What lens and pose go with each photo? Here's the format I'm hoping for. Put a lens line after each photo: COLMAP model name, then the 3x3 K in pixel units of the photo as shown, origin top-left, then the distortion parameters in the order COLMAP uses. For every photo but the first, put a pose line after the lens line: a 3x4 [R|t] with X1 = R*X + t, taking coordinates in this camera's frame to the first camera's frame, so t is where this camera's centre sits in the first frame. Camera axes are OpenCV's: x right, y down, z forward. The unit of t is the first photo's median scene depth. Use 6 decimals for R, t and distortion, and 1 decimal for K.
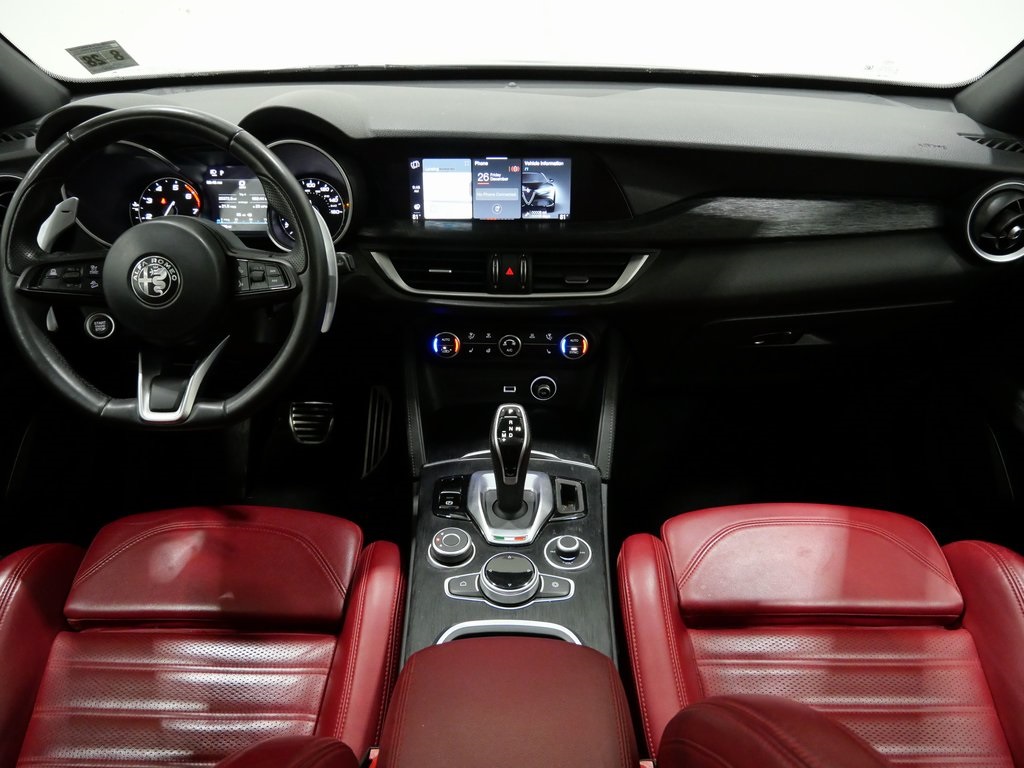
lens RADIAL K [[742.9, 0, 514.1], [0, 742.9, 378.4], [0, 0, 1]] dist [-0.028788, 0.004947]
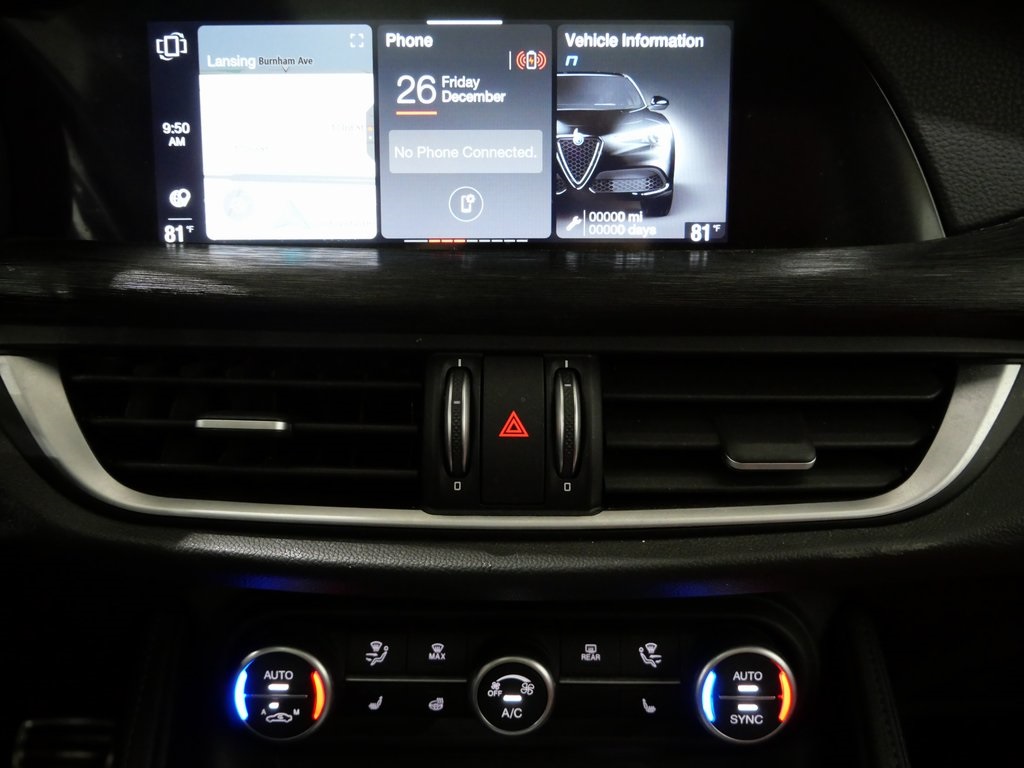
lens RADIAL K [[833.5, 0, 511.6], [0, 833.5, 382.8], [0, 0, 1]] dist [-0.037928, 0.001296]
pose [[0.999952, -0.003596, 0.009063, -0.009013], [0.005415, 0.977791, -0.209513, -0.098131], [-0.008108, 0.209552, 0.977764, 0.714468]]
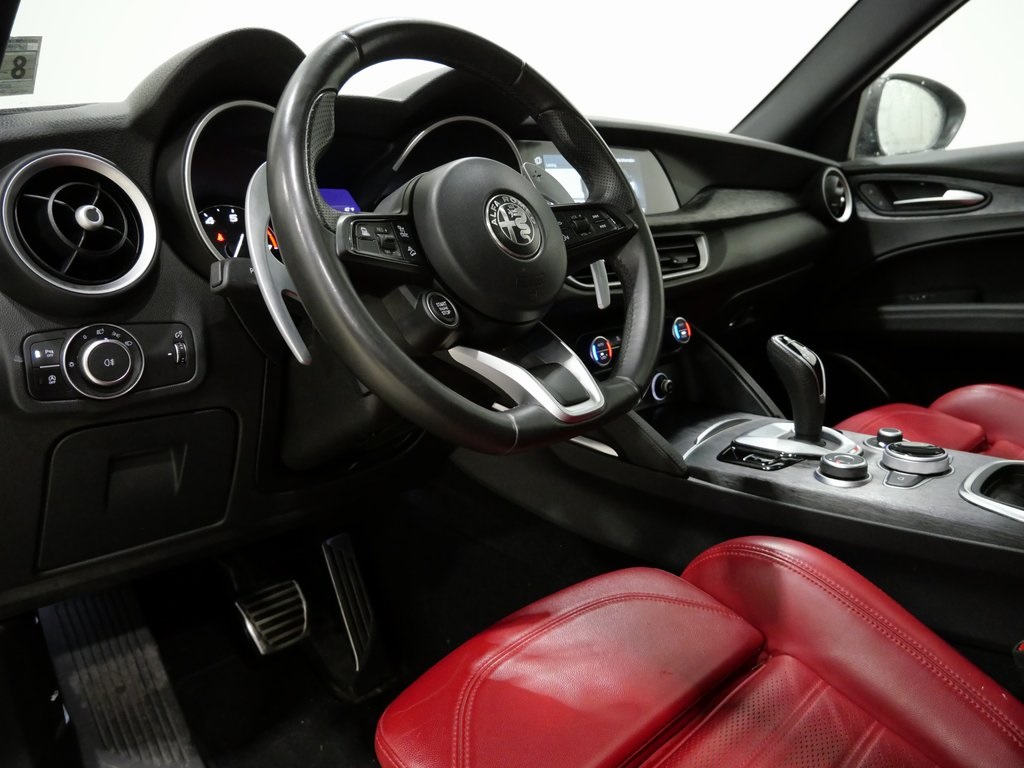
lens RADIAL K [[742.9, 0, 508.6], [0, 742.9, 377.8], [0, 0, 1]] dist [-0.028788, 0.004947]
pose [[0.710277, -0.189494, 0.677937, -0.828732], [0.401930, 0.899829, -0.169587, 0.096384], [-0.577892, 0.392937, 0.715291, 0.460744]]
